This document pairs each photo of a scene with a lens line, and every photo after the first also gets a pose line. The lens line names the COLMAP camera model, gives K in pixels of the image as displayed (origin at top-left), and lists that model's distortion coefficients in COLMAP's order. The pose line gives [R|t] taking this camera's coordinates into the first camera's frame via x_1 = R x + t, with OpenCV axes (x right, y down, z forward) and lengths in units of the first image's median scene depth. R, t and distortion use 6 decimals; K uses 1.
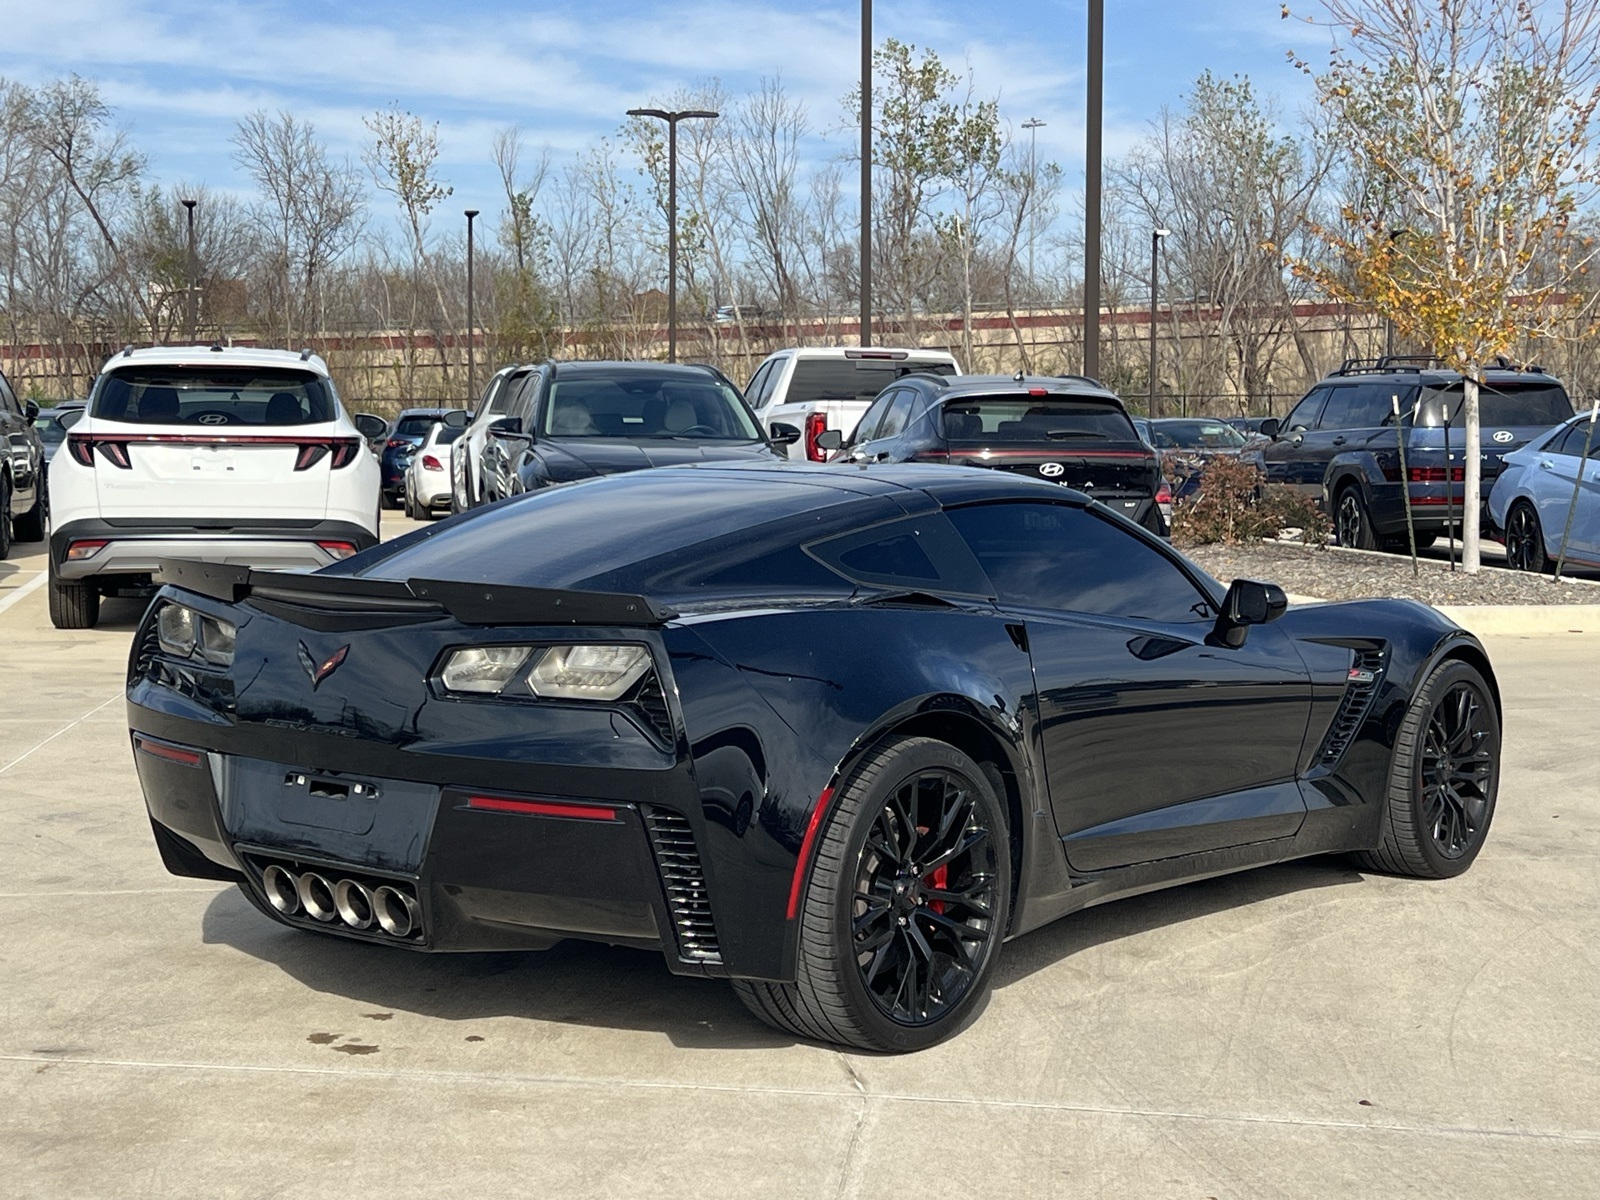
lens RADIAL K [[2555.2, 0, 791.2], [0, 2555.2, 596.7], [0, 0, 1]] dist [0.229460, -0.846774]
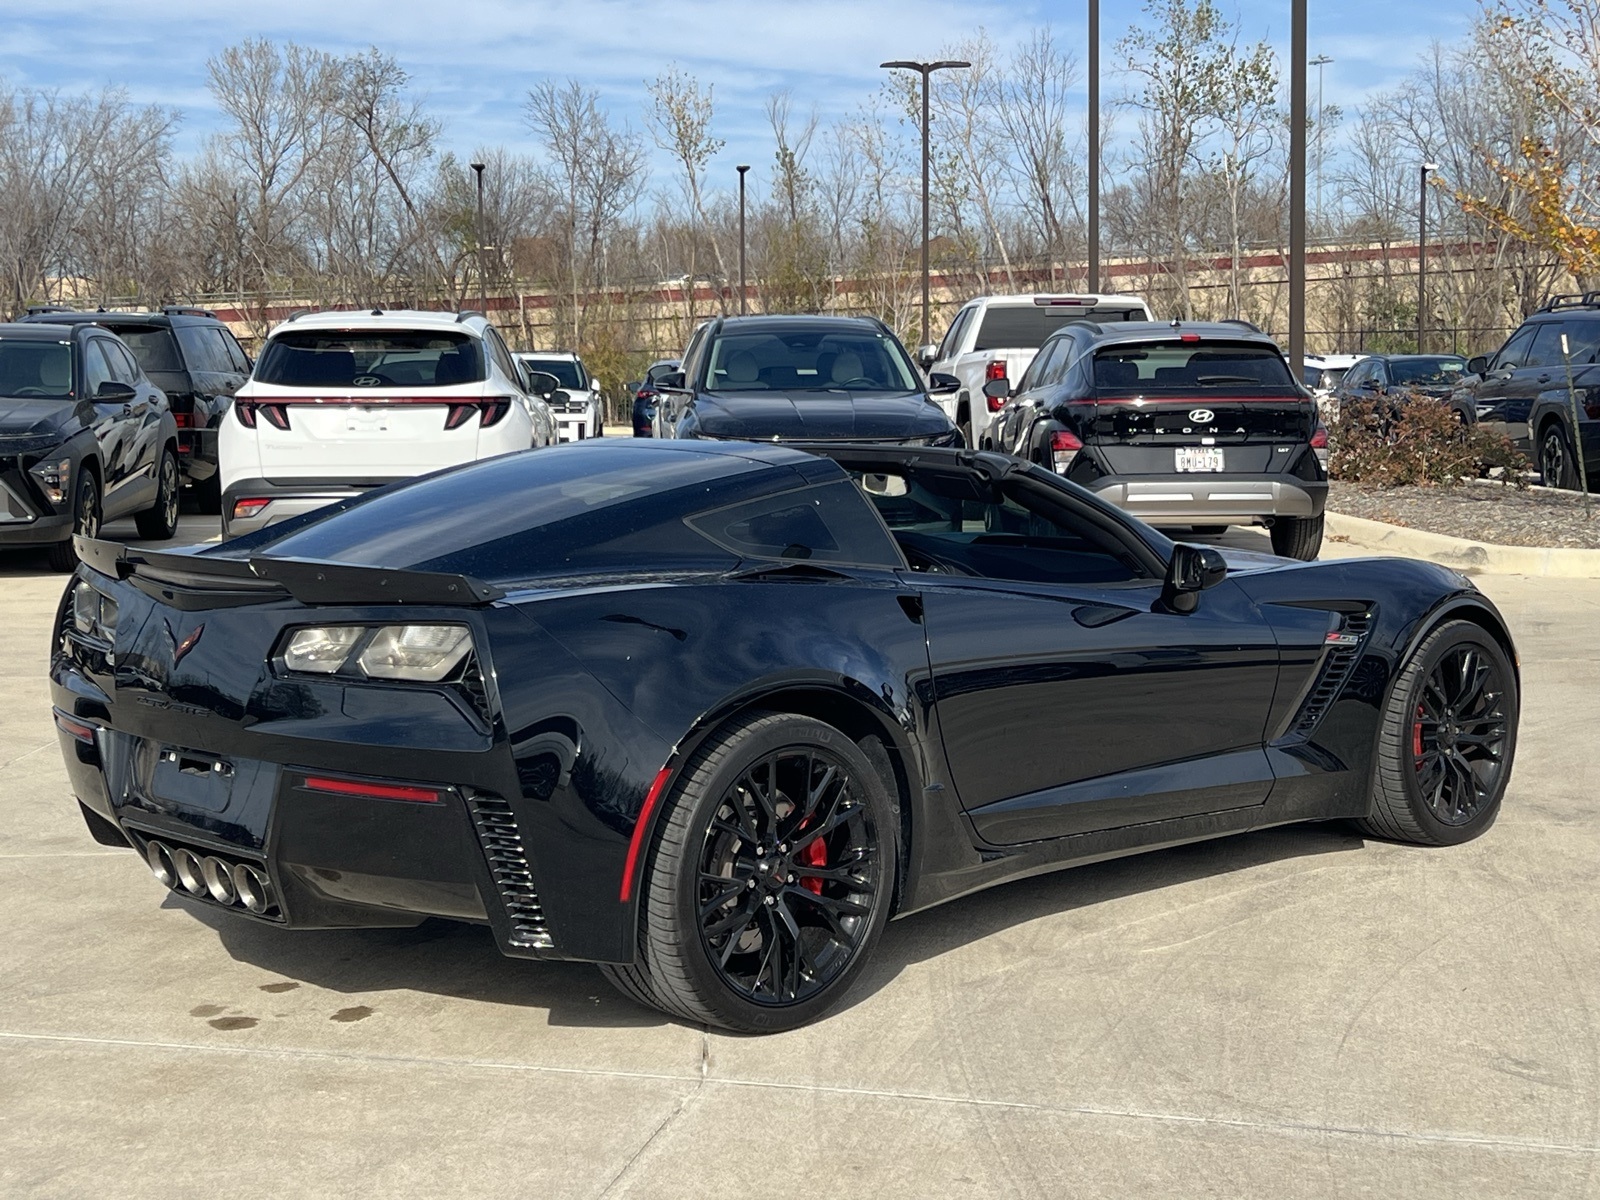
lens RADIAL K [[2470.8, 0, 784.7], [0, 2470.8, 598.0], [0, 0, 1]] dist [0.222283, -0.773459]
pose [[0.993174, -0.005858, -0.116494, 0.058928], [0.008816, 0.999651, 0.024889, -0.004813], [0.116308, -0.025746, 0.992879, 0.021148]]
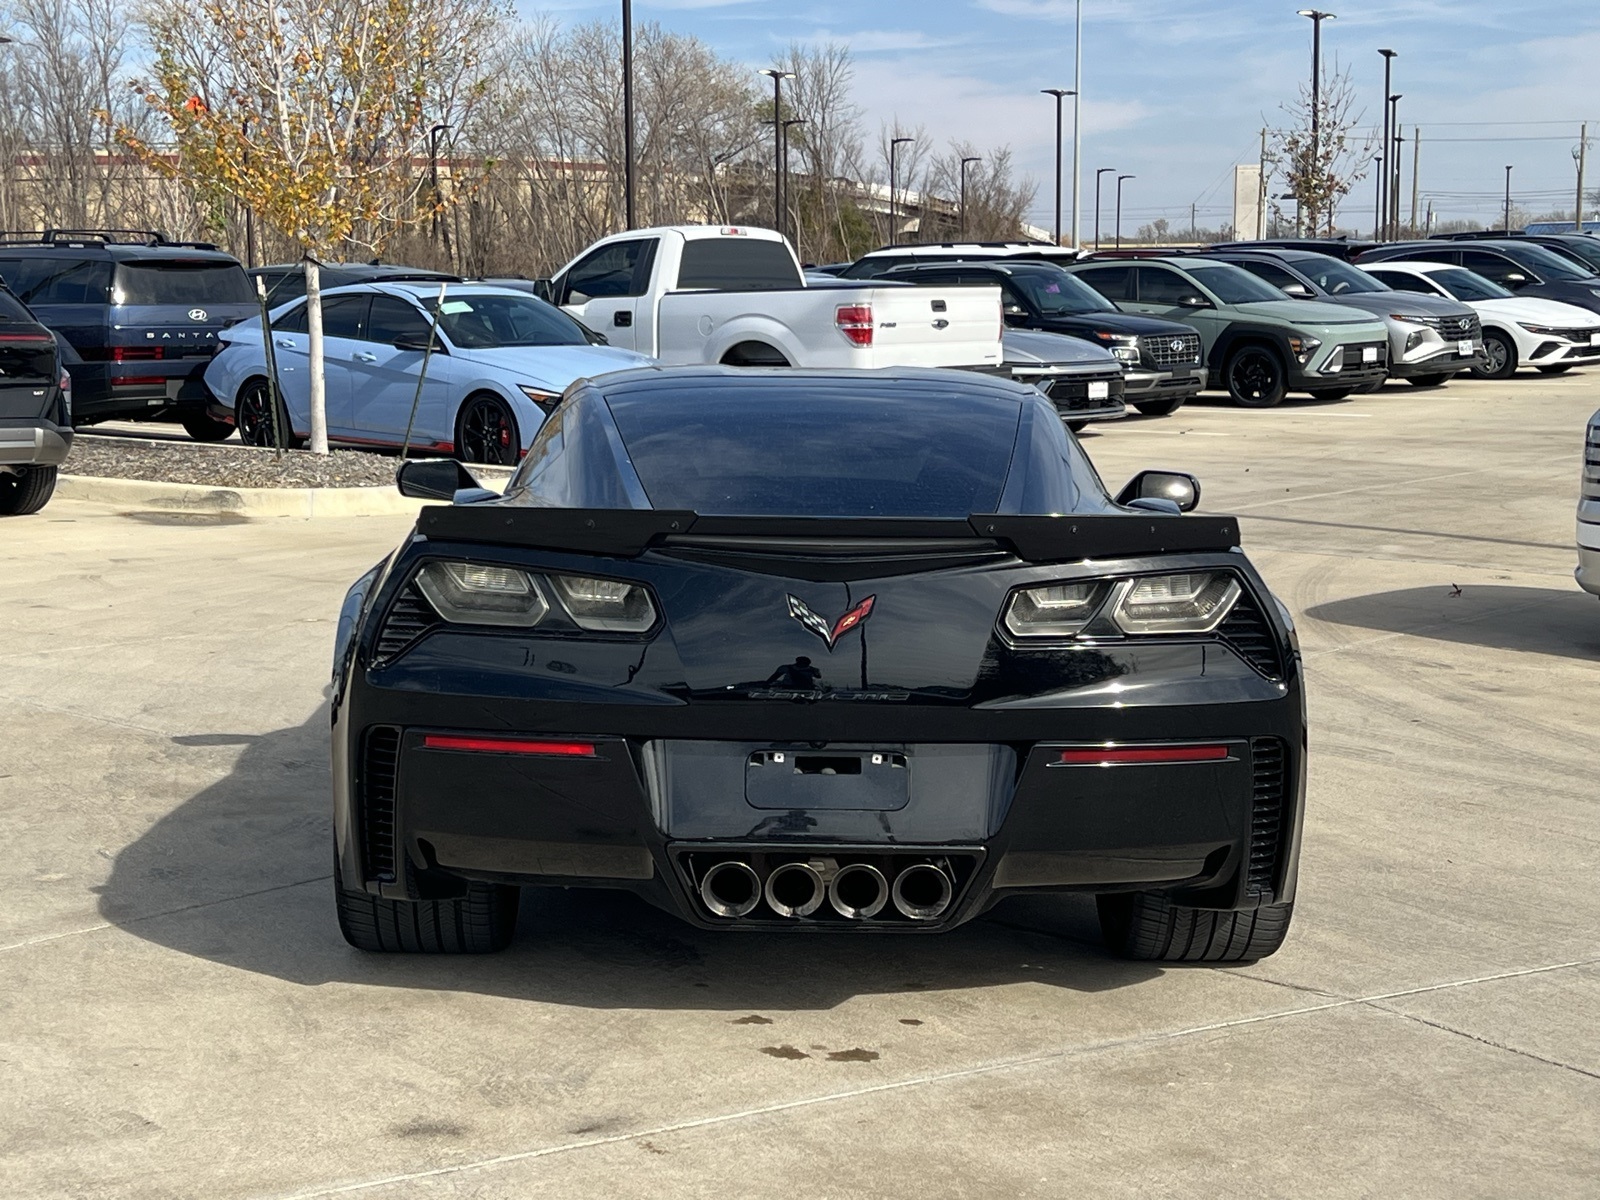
lens RADIAL K [[2555.2, 0, 791.2], [0, 2555.2, 596.7], [0, 0, 1]] dist [0.229460, -0.846774]
pose [[0.772619, -0.077078, 0.630173, -0.260074], [0.045296, 0.996766, 0.066382, -0.013741], [-0.633251, -0.022743, 0.773612, 0.125314]]
